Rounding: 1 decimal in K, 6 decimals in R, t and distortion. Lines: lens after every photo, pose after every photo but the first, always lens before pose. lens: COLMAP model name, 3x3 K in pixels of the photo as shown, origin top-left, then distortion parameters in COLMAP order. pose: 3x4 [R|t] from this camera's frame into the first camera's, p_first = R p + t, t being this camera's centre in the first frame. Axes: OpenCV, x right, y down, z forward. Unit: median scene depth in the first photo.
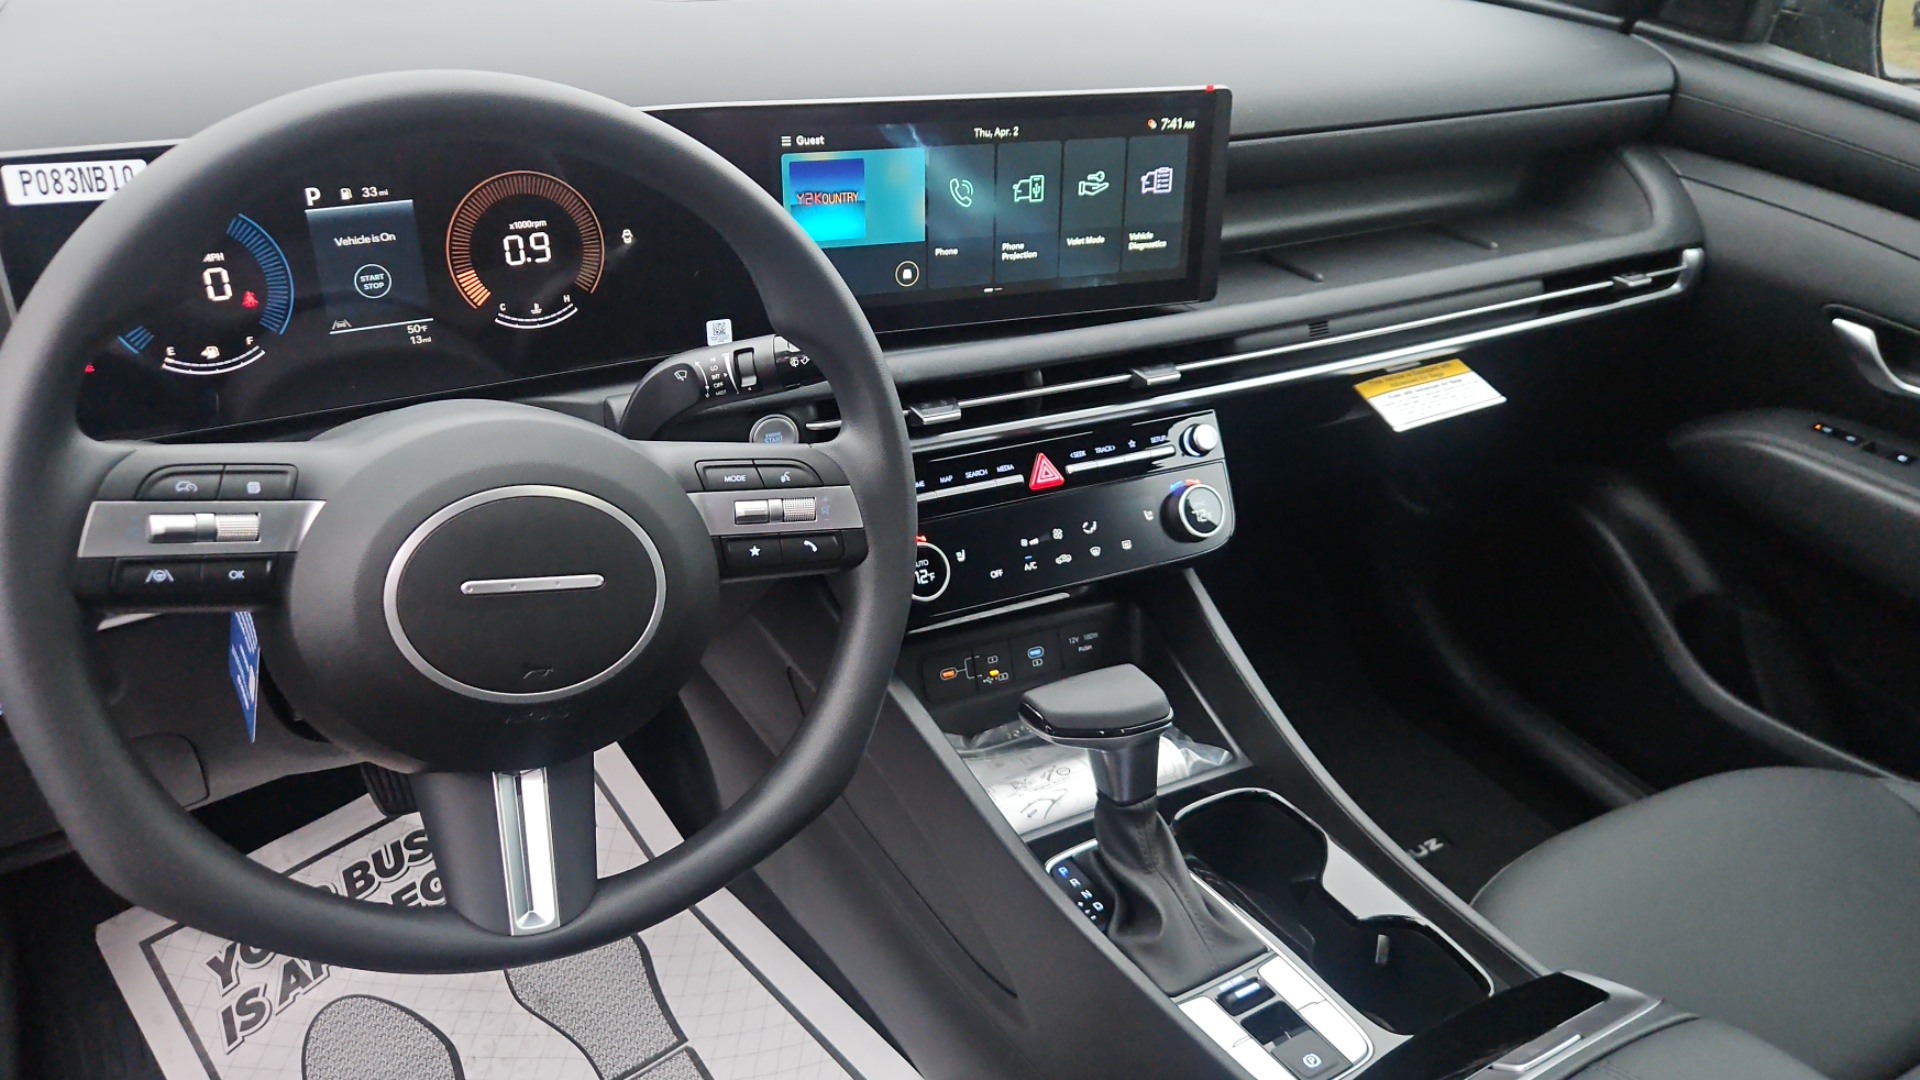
lens RADIAL K [[1411.3, 0, 977.3], [0, 1411.3, 550.8], [0, 0, 1]] dist [0.076501, -0.039994]
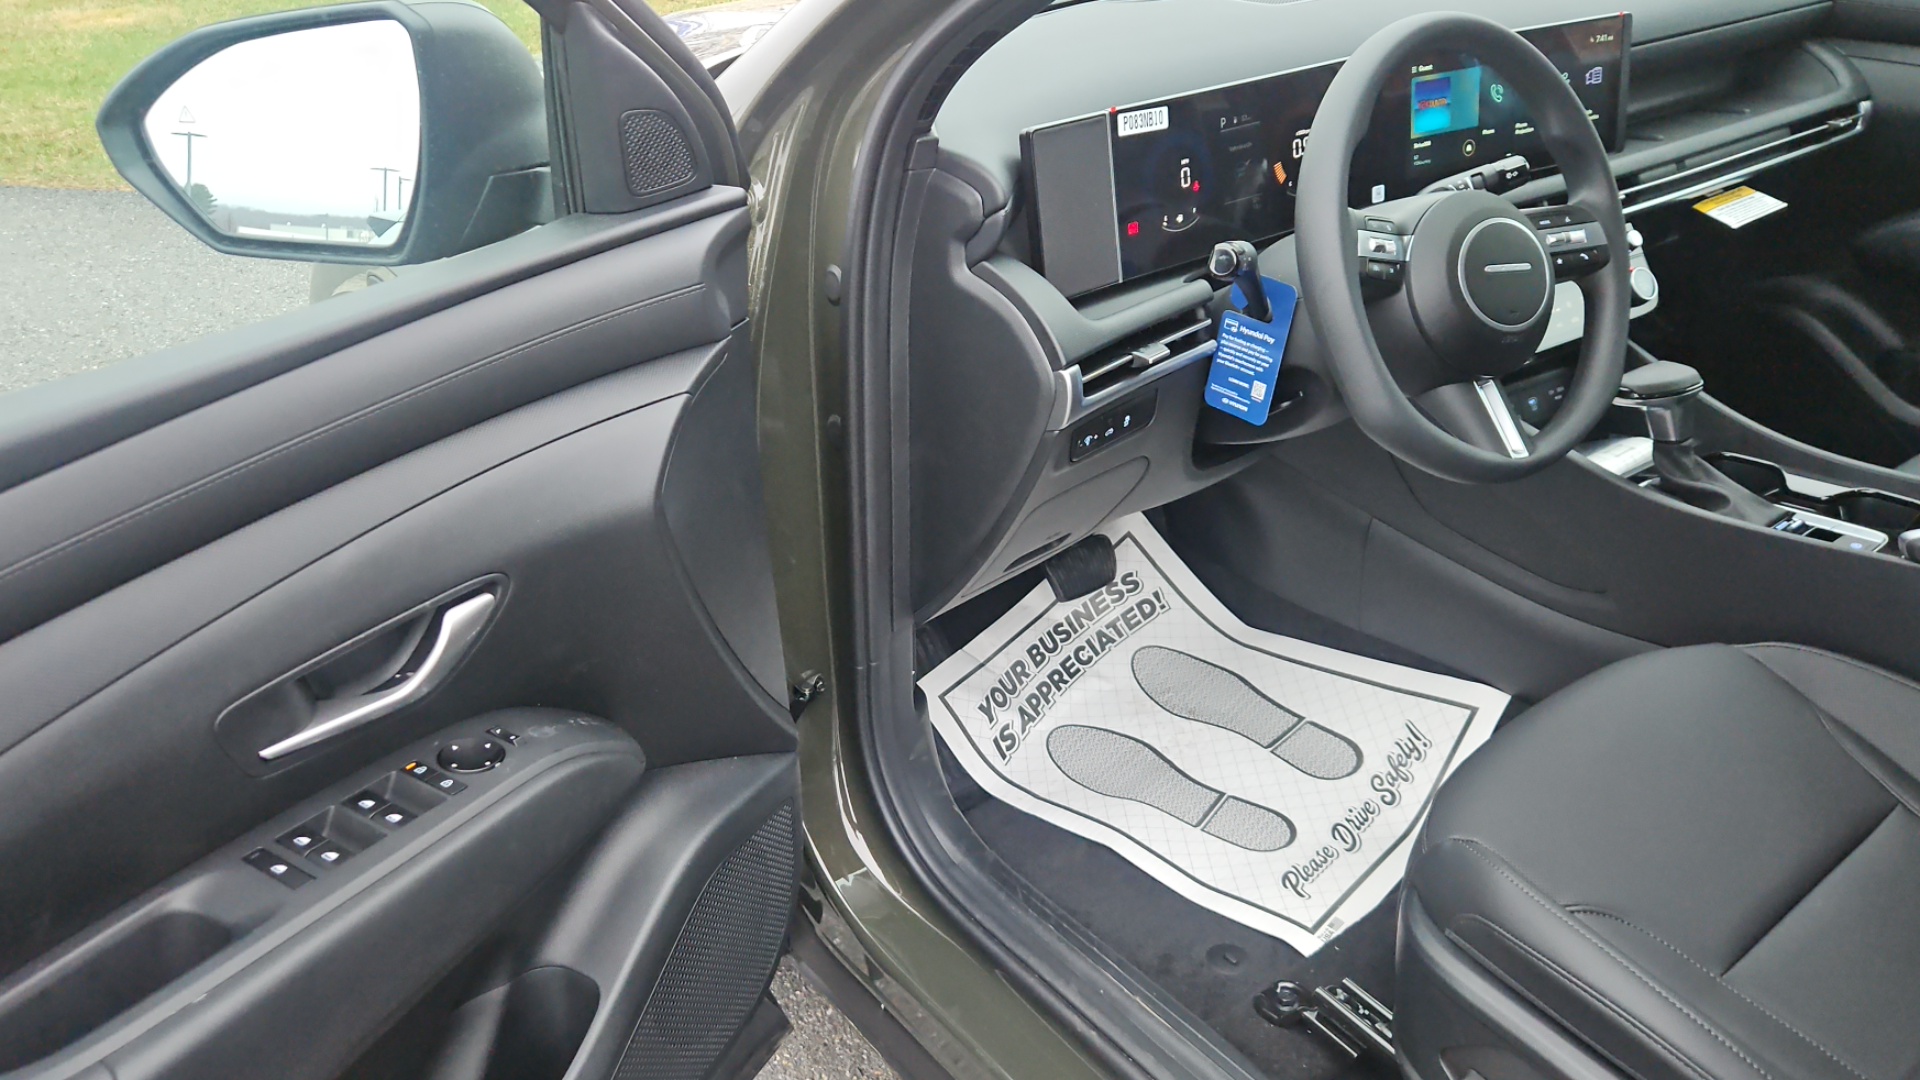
lens RADIAL K [[1411.3, 0, 941.3], [0, 1411.3, 534.2], [0, 0, 1]] dist [0.076501, -0.039994]
pose [[0.988248, -0.142186, 0.056122, -0.645920], [0.145684, 0.987251, -0.064119, 0.205132], [-0.046290, 0.071541, 0.996363, -0.447031]]
